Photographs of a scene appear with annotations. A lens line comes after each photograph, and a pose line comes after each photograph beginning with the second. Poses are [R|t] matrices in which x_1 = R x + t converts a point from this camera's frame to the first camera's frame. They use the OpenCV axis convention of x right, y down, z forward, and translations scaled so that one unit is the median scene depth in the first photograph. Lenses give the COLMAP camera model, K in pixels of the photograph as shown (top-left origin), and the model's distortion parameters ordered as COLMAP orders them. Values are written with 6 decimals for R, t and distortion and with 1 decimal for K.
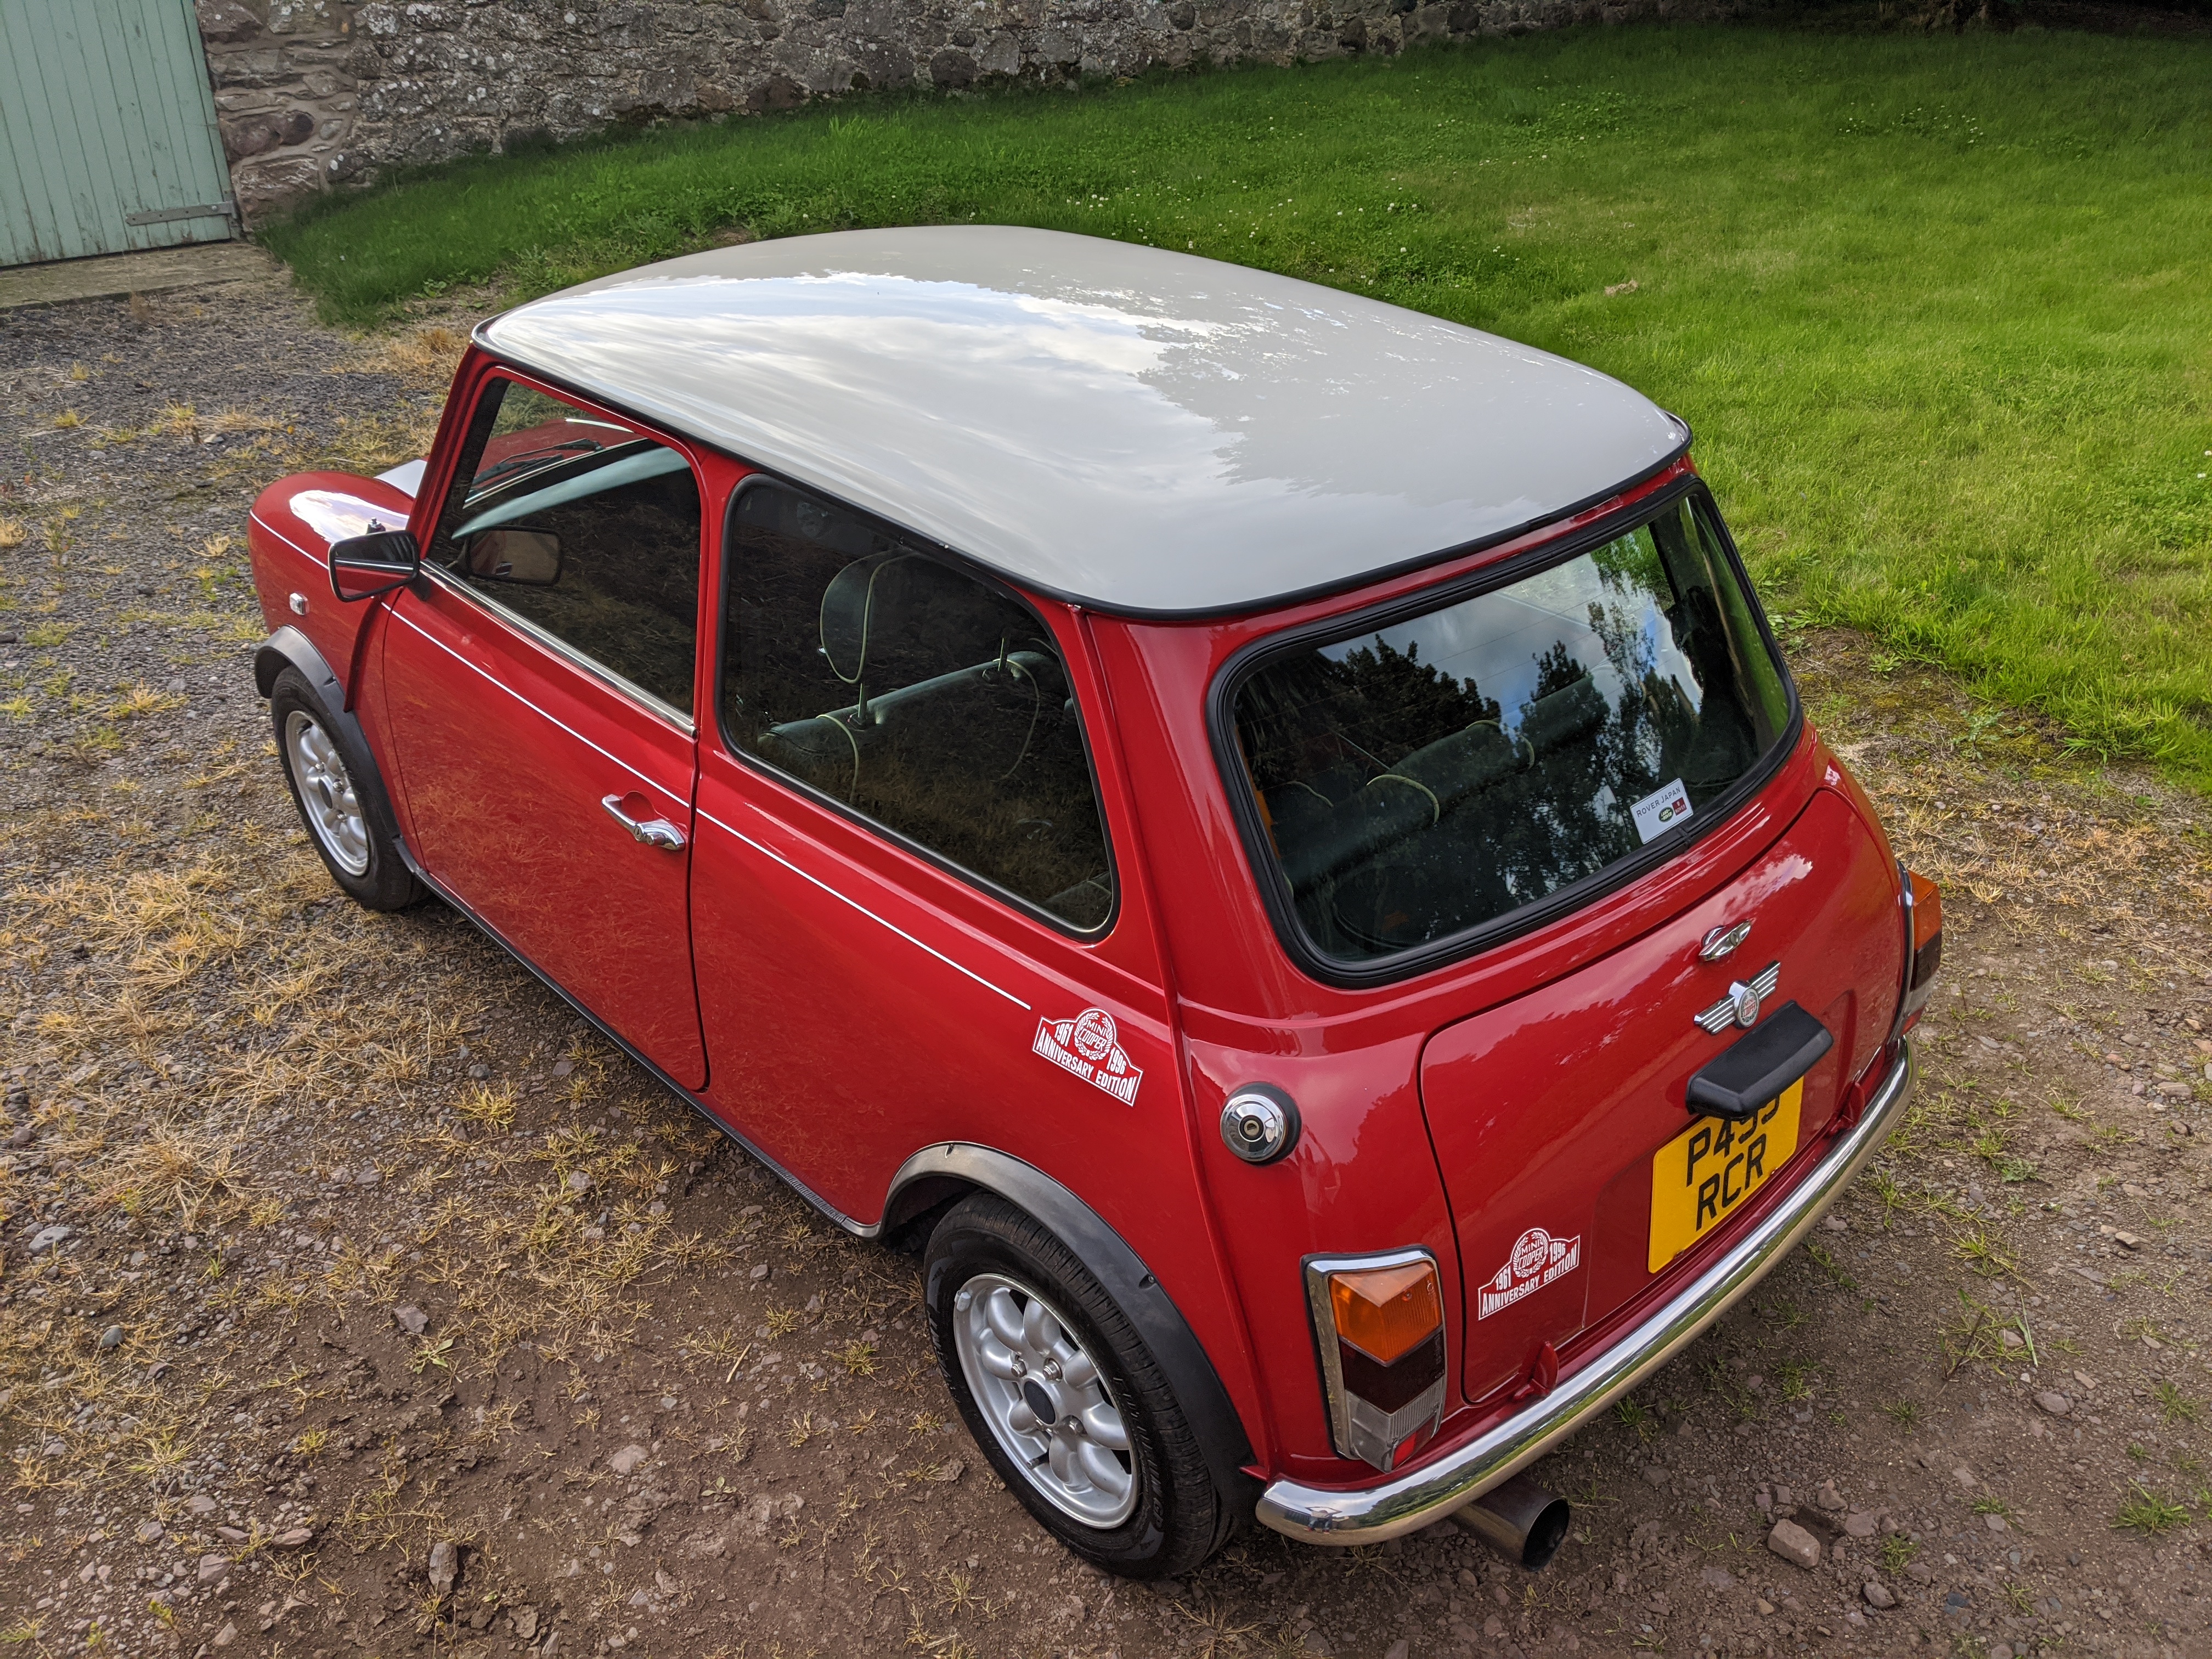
lens RADIAL K [[1742.6, 0, 1113.2], [0, 1742.6, 826.7], [0, 0, 1]] dist [0.056767, -0.096490]
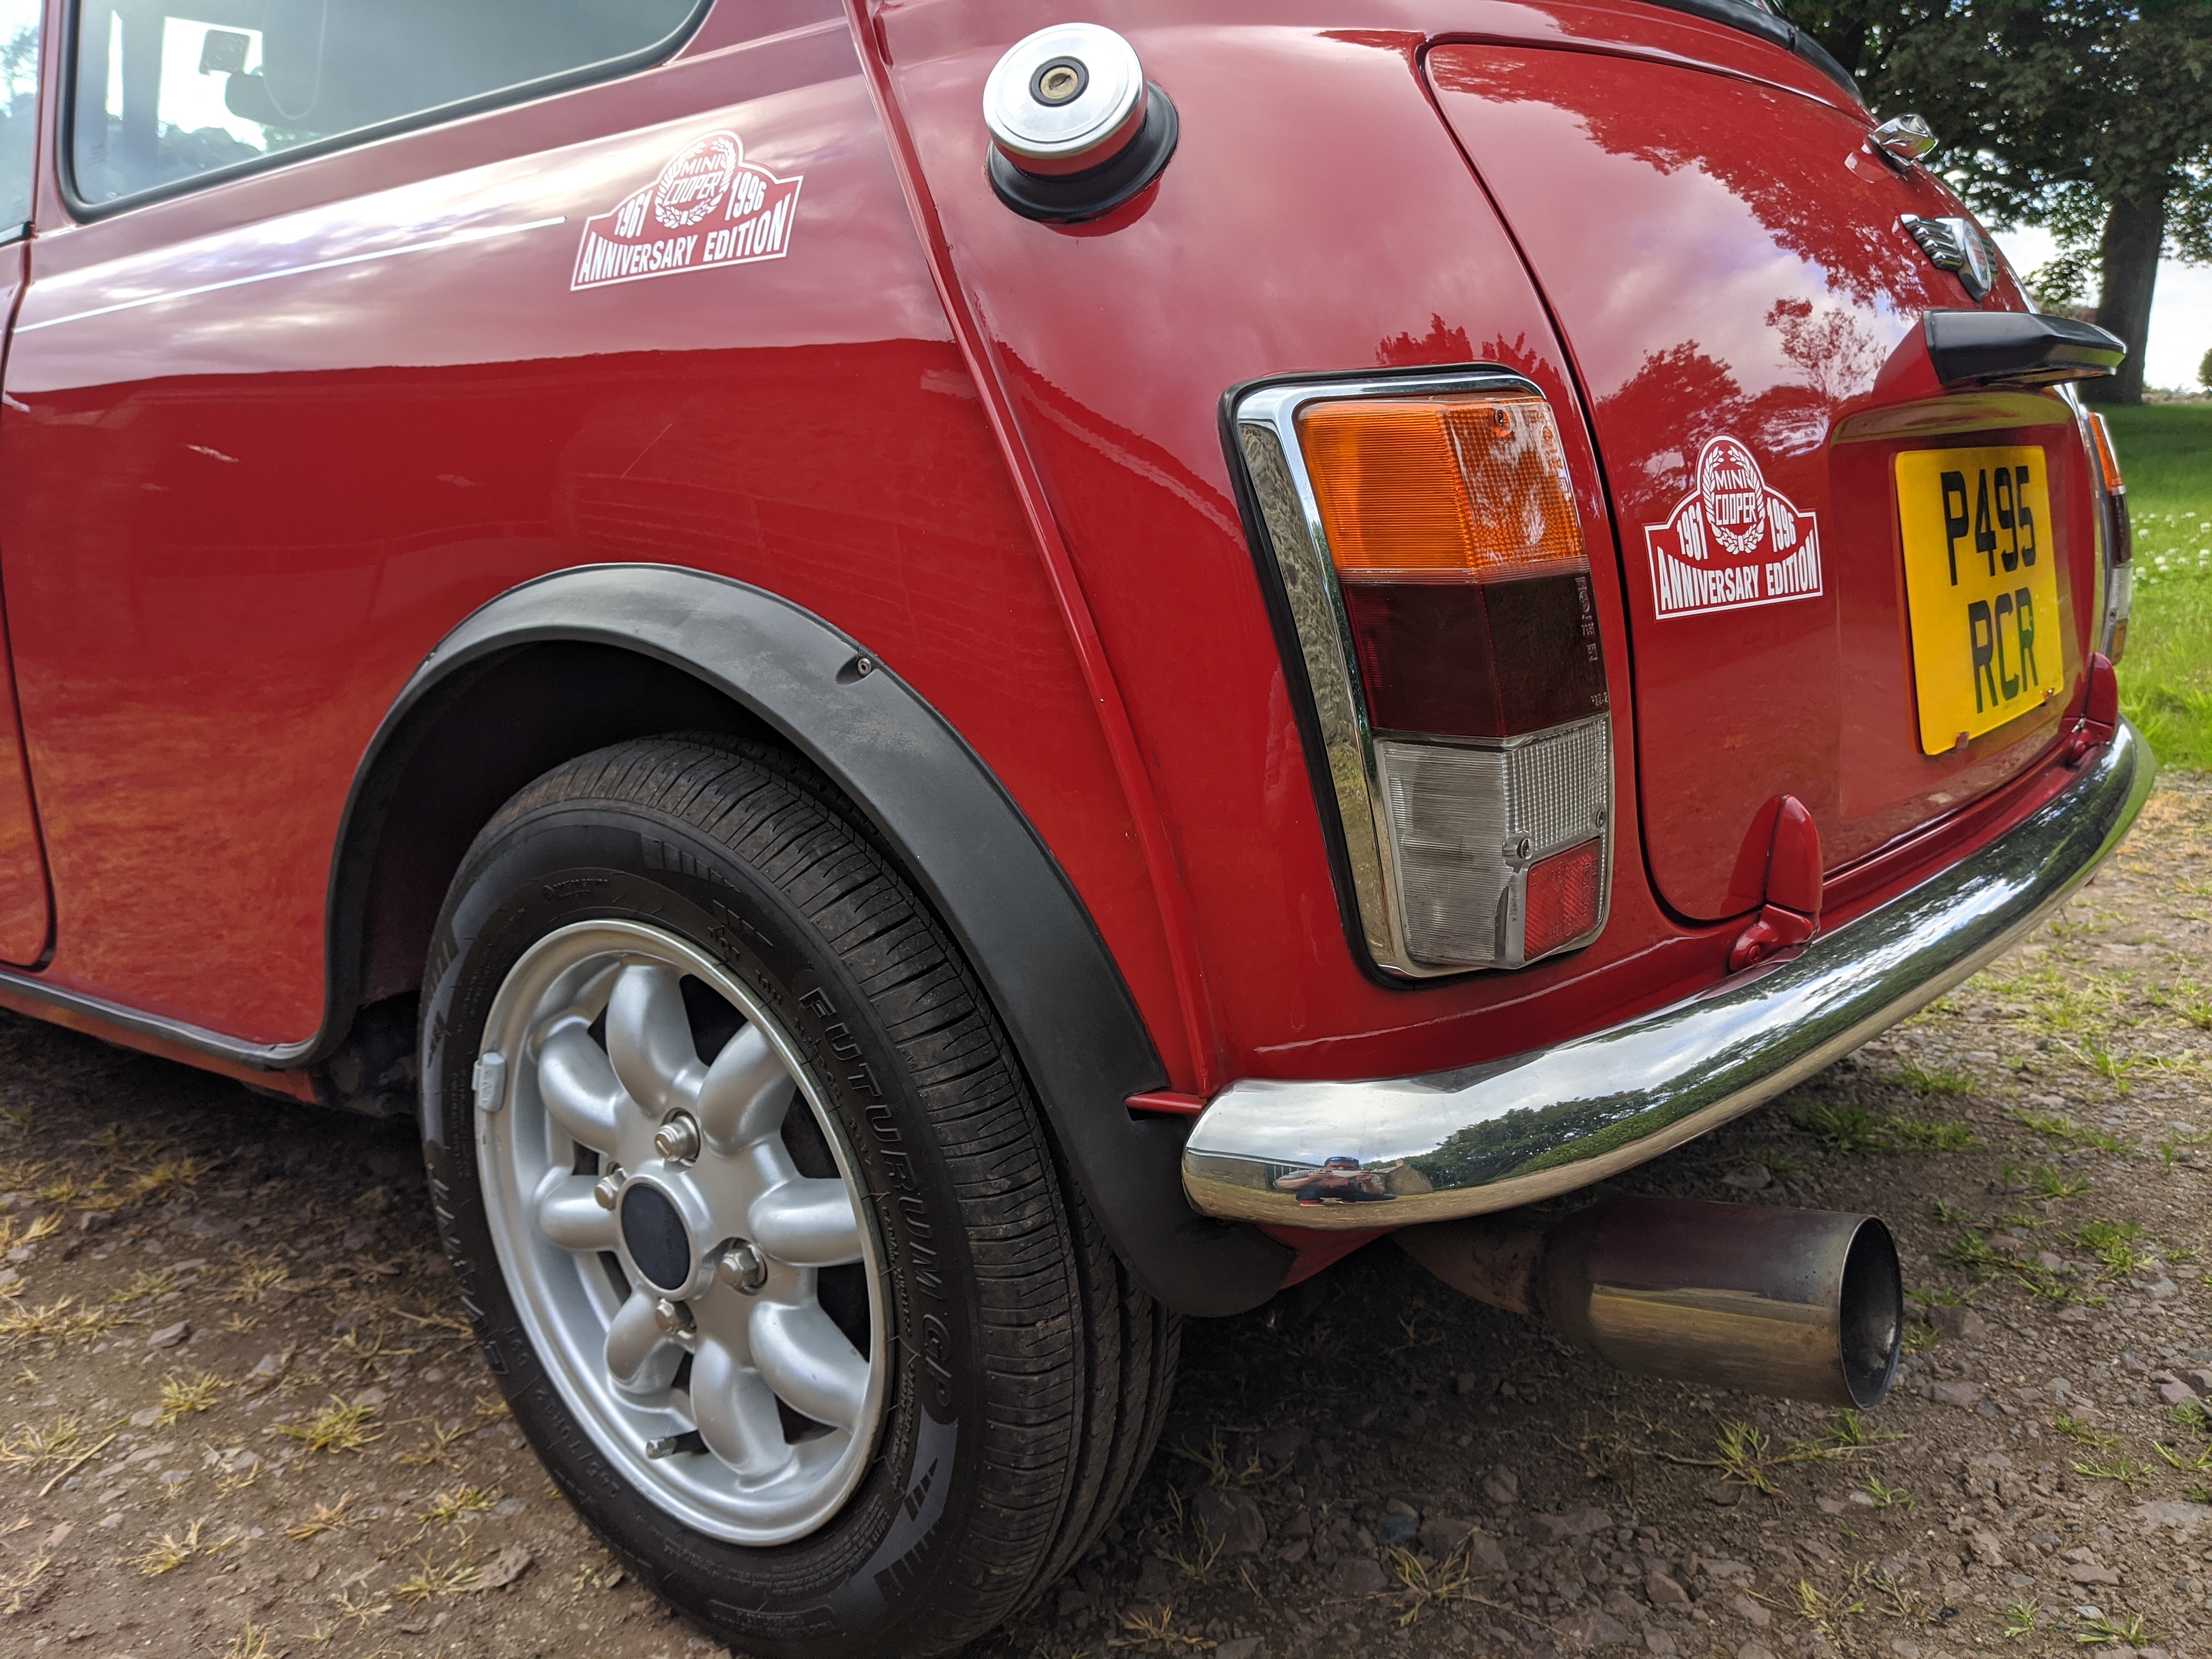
lens RADIAL K [[1742.6, 0, 1113.2], [0, 1742.6, 826.7], [0, 0, 1]] dist [0.056767, -0.096490]
pose [[0.988969, -0.075570, 0.127392, 0.020048], [0.111955, 0.944502, -0.308841, 0.343329], [-0.096983, 0.319696, 0.942544, 0.498909]]
